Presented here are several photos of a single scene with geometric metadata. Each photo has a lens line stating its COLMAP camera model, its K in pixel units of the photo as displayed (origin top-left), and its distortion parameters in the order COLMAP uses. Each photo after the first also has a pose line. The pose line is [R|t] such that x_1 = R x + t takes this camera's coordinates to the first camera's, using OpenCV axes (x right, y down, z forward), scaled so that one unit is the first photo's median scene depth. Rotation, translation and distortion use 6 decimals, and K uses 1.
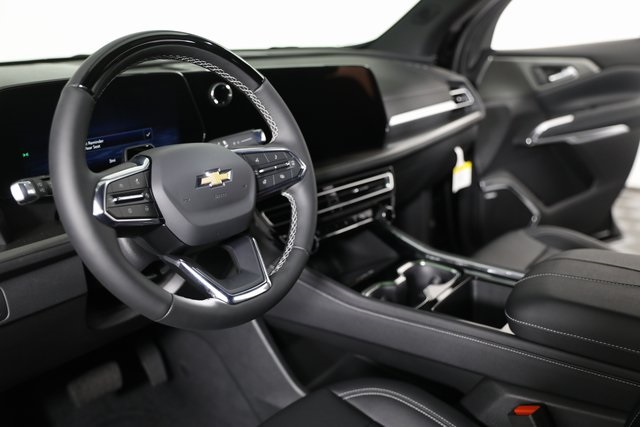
lens RADIAL K [[567.0, 0, 320.6], [0, 567.0, 207.8], [0, 0, 1]] dist [-0.011186, 0.011138]
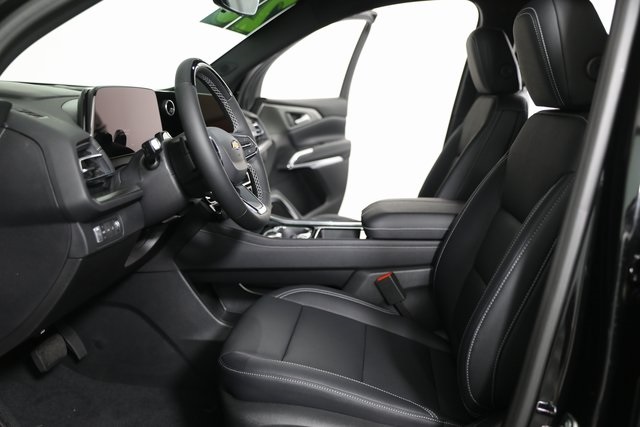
lens RADIAL K [[601.0, 0, 318.8], [0, 601.0, 213.9], [0, 0, 1]] dist [-0.017009, 0.000000]
pose [[0.839312, -0.061526, 0.540158, -0.361119], [0.125214, 0.988740, -0.081941, 0.123786], [-0.529035, 0.136409, 0.837565, -0.230417]]
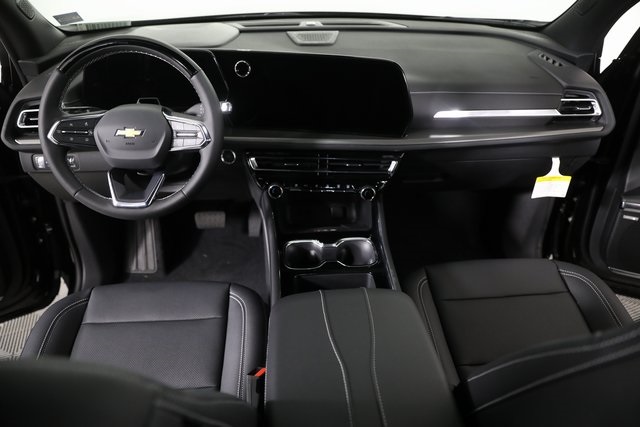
lens RADIAL K [[432.1, 0, 319.6], [0, 432.1, 213.4], [0, 0, 1]] dist [-0.111433, 0.072369]
pose [[0.682863, 0.411034, -0.603945, 0.362142], [-0.241570, 0.907243, 0.344317, -0.139199], [0.689451, -0.089226, 0.718816, 0.168698]]
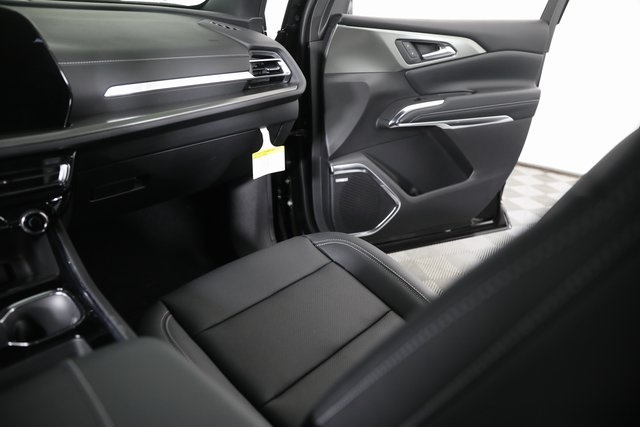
lens RADIAL K [[432.1, 0, 313.7], [0, 432.1, 217.7], [0, 0, 1]] dist [-0.111433, 0.072369]
pose [[0.994689, 0.084953, -0.058115, 0.302946], [-0.076111, 0.987172, 0.140353, -0.056842], [0.069292, -0.135185, 0.988394, 0.293354]]
